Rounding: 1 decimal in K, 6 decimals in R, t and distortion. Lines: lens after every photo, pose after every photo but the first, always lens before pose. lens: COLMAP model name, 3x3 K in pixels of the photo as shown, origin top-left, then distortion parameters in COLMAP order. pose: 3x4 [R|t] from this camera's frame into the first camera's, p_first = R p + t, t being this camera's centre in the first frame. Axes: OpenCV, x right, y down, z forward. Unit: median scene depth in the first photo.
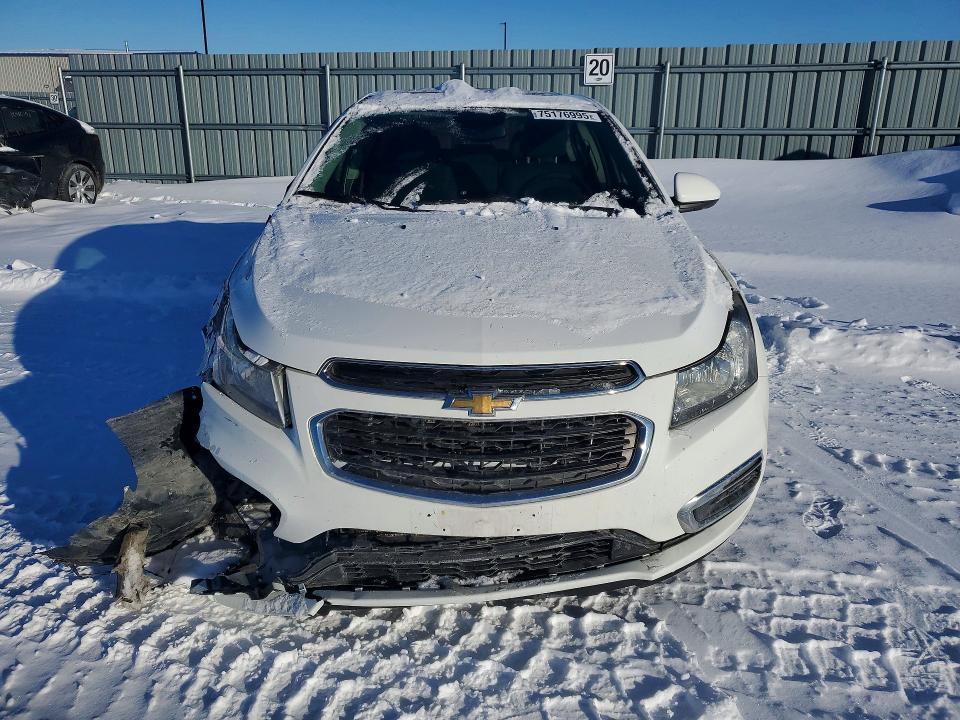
lens RADIAL K [[764.7, 0, 480.0], [0, 764.7, 360.0], [0, 0, 1]] dist [0.026005, 0.001131]
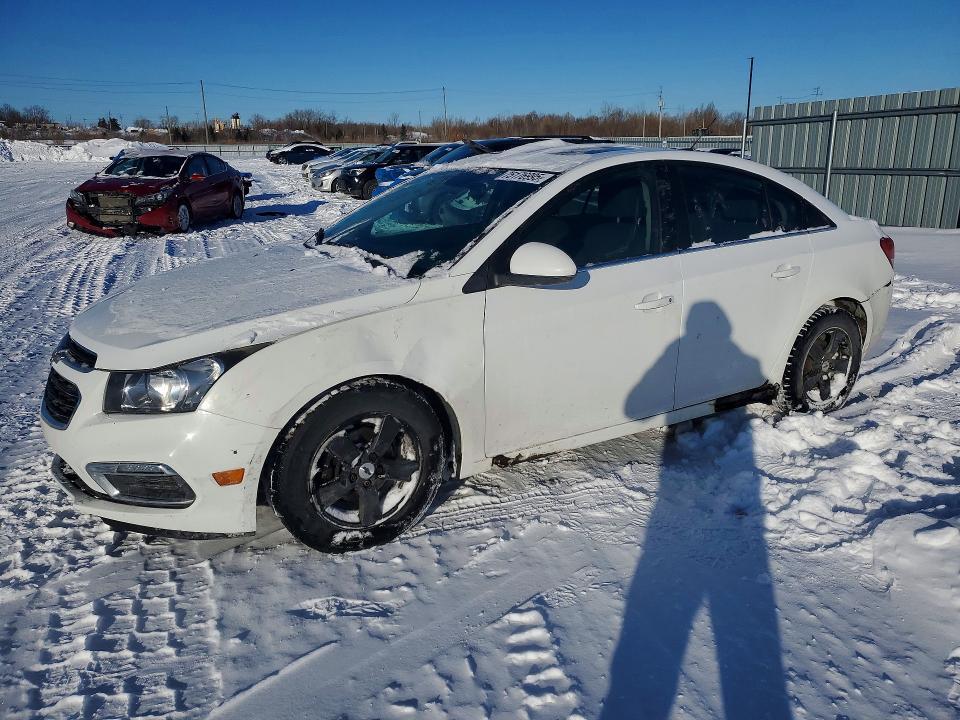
lens RADIAL K [[764.7, 0, 480.0], [0, 764.7, 360.0], [0, 0, 1]] dist [0.026005, 0.001131]
pose [[0.504526, 0.223670, -0.833921, 0.829410], [-0.260660, 0.960253, 0.099853, -0.149839], [0.823110, 0.166992, 0.542775, 0.386865]]
